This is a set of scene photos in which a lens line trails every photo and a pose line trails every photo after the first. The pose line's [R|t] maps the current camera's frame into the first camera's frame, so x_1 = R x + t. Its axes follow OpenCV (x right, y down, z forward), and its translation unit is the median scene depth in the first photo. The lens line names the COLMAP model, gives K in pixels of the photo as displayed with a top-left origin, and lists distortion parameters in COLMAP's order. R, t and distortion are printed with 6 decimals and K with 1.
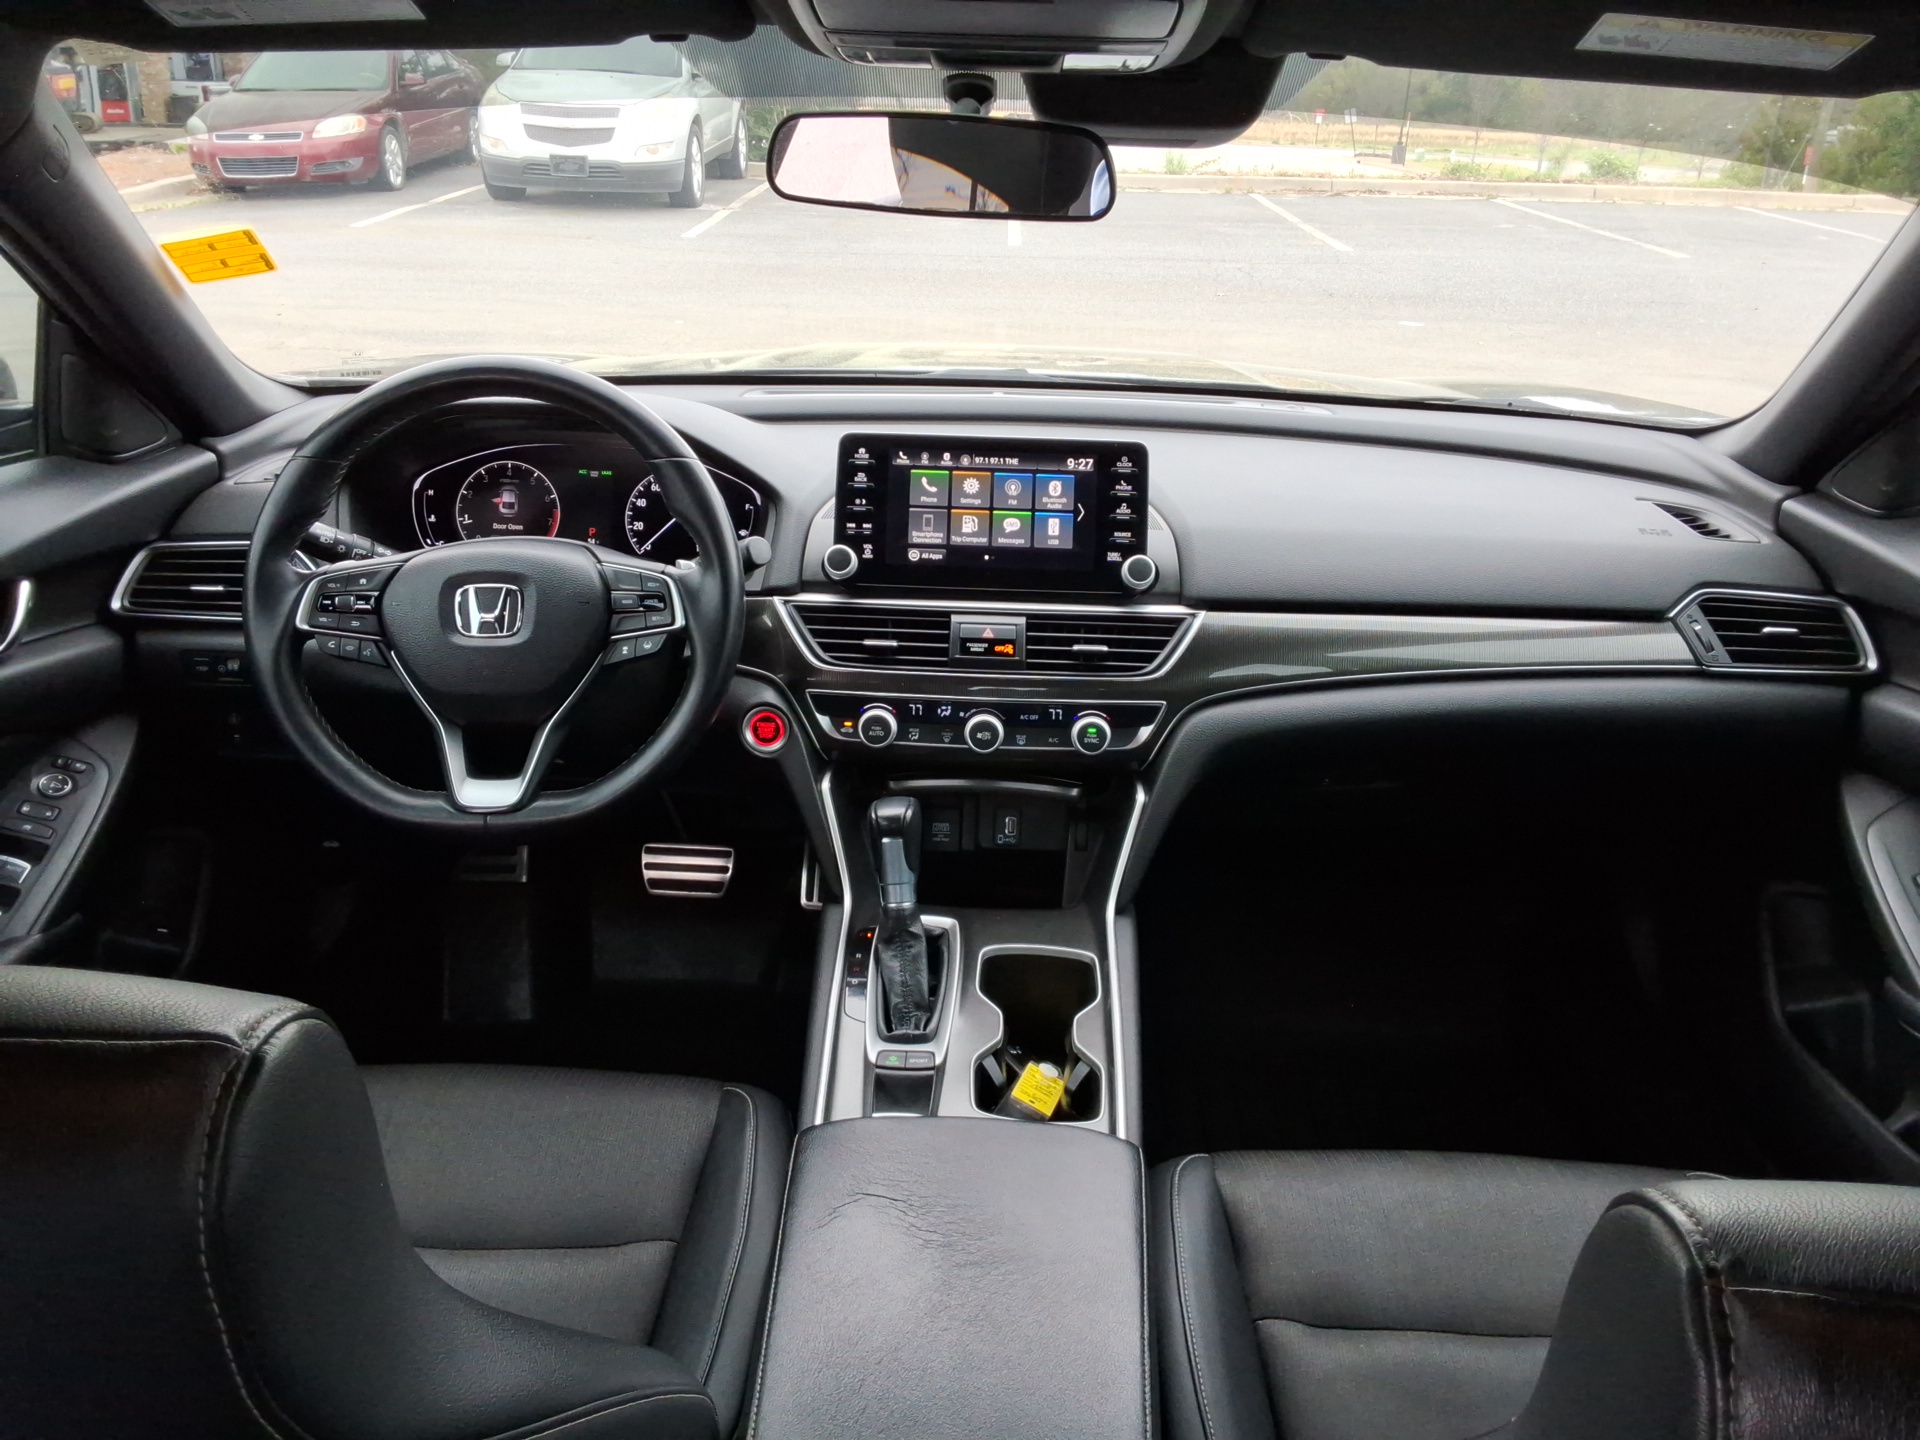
lens RADIAL K [[1548.0, 0, 978.4], [0, 1548.0, 715.7], [0, 0, 1]] dist [0.116443, -0.176658]
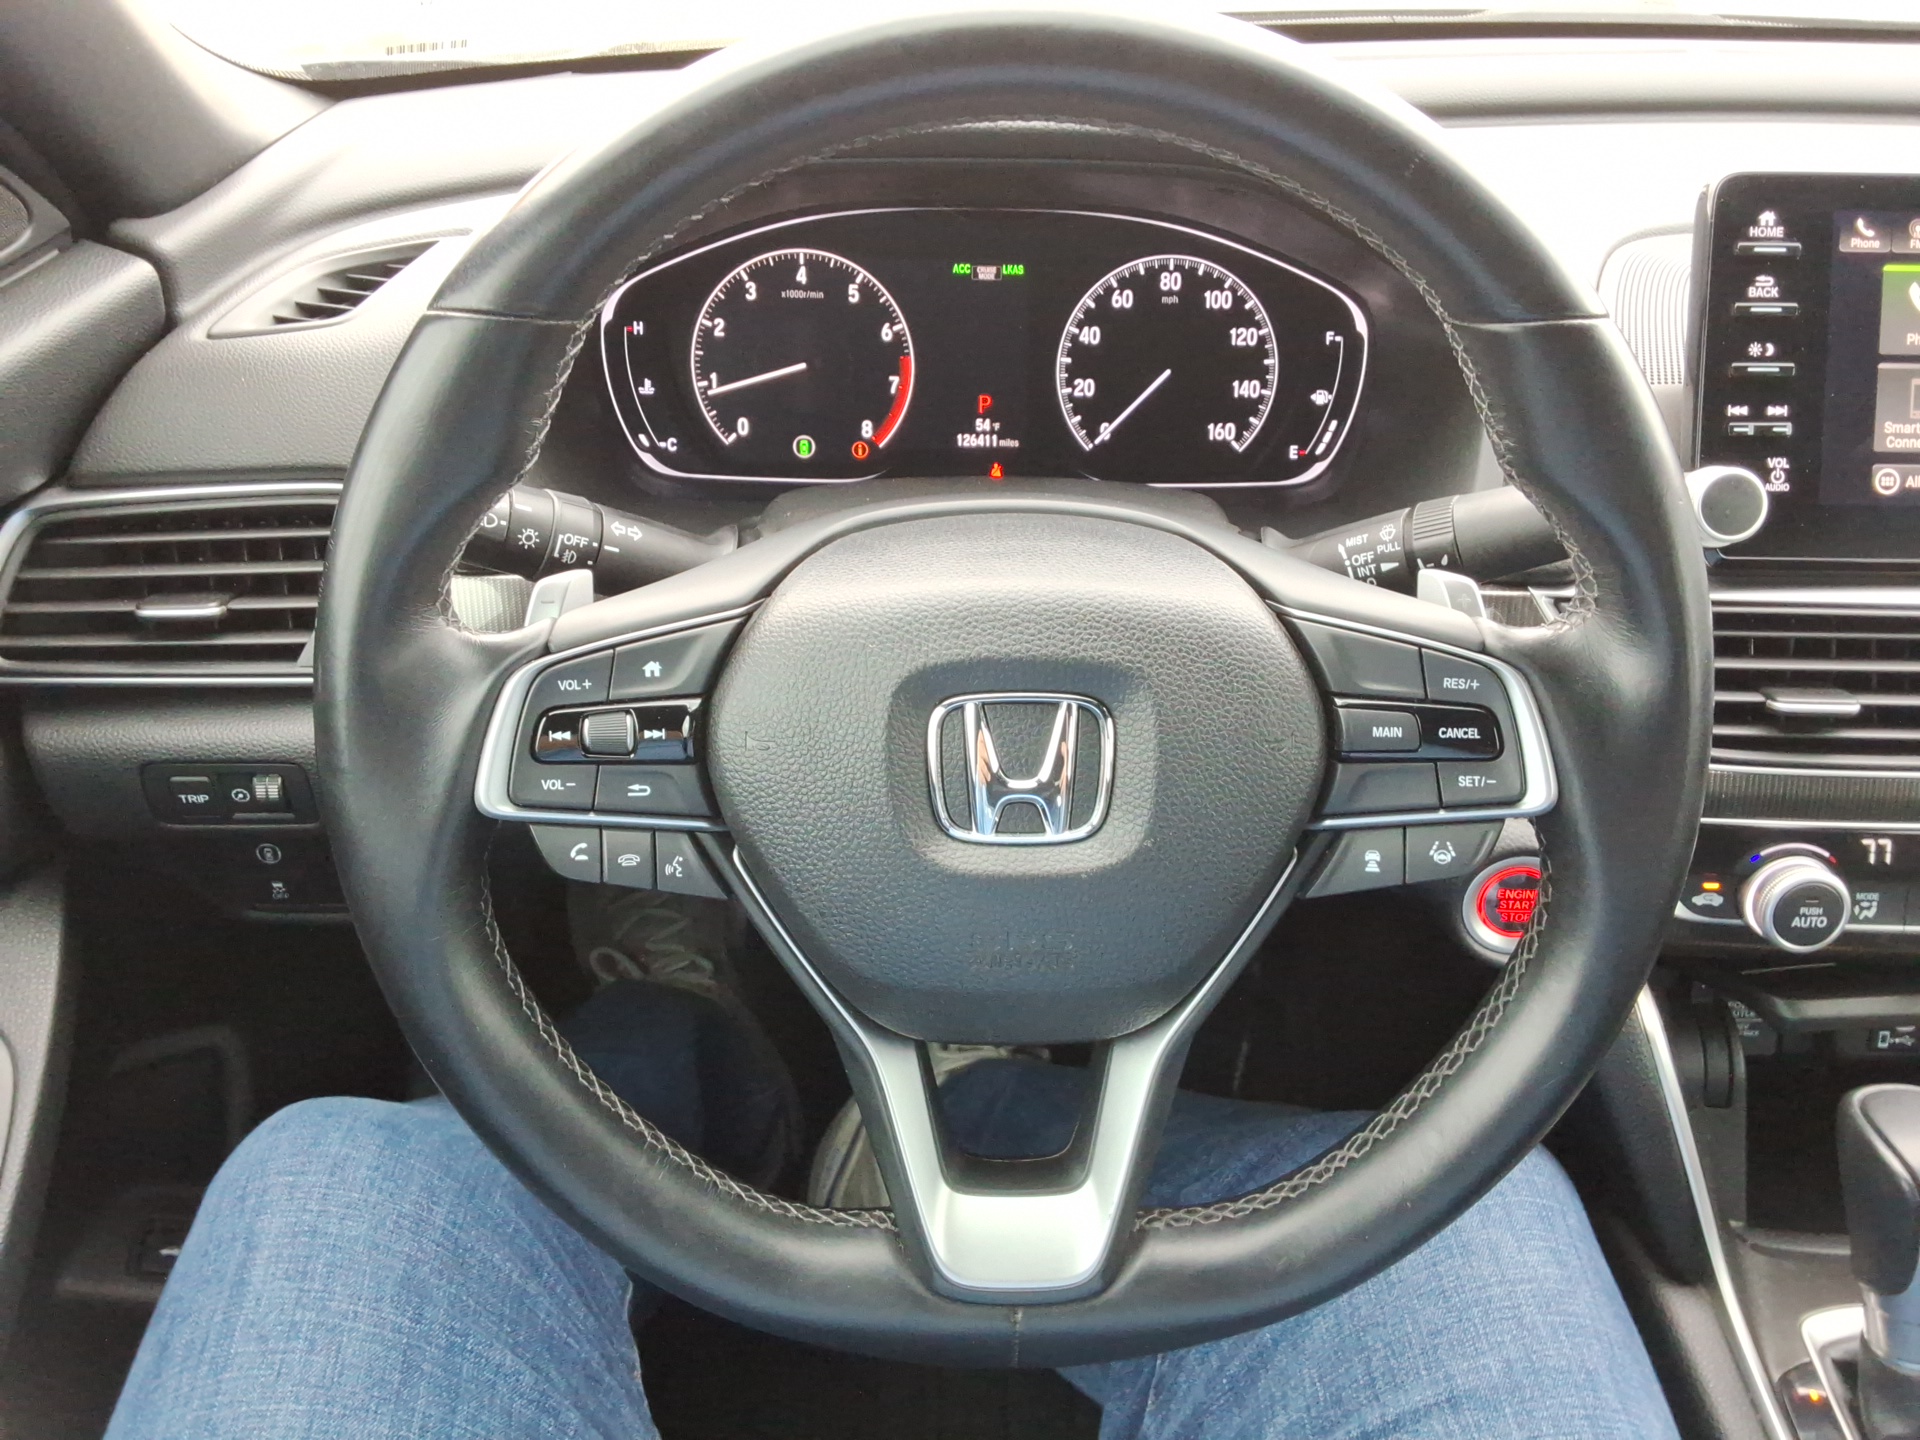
lens RADIAL K [[1547.1, 0, 952.1], [0, 1547.1, 712.4], [0, 0, 1]] dist [0.137733, -0.183497]
pose [[0.998951, -0.033238, 0.031486, -0.302420], [0.026185, 0.978910, 0.202606, -0.134397], [-0.037556, -0.201569, 0.978754, 0.582331]]
